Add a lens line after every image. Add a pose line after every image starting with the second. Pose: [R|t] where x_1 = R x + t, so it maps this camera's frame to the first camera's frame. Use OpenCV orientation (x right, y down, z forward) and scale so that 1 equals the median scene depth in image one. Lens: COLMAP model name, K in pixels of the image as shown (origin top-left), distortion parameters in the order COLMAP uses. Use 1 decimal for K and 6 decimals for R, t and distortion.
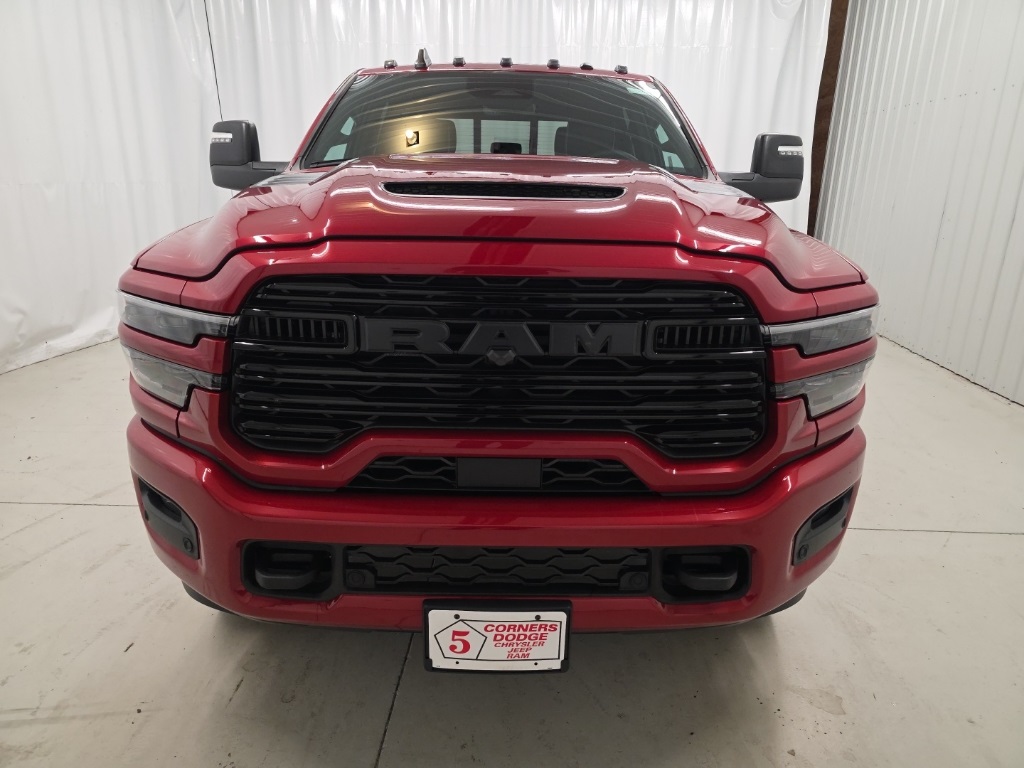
lens RADIAL K [[682.4, 0, 506.3], [0, 682.4, 370.9], [0, 0, 1]] dist [0.030392, -0.024586]
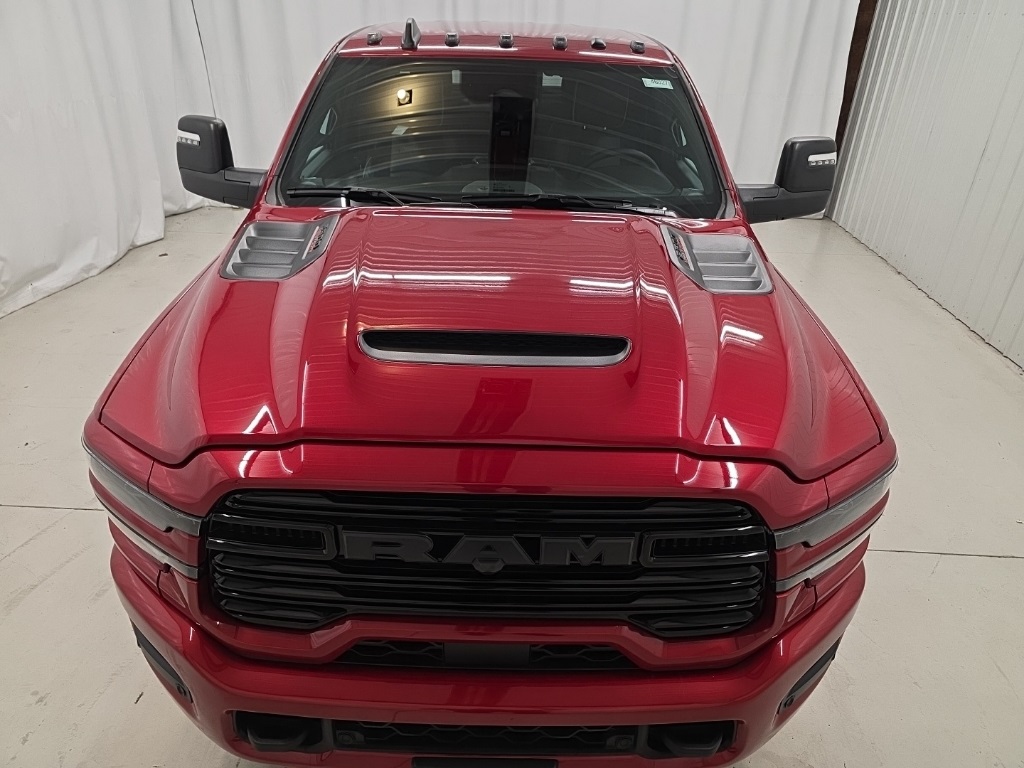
lens RADIAL K [[682.4, 0, 511.7], [0, 682.4, 376.4], [0, 0, 1]] dist [0.030392, -0.024586]
pose [[0.999955, 0.009434, -0.001039, 0.014143], [-0.009007, 0.977785, 0.209418, -0.290380], [0.002992, -0.209399, 0.977826, 0.076291]]
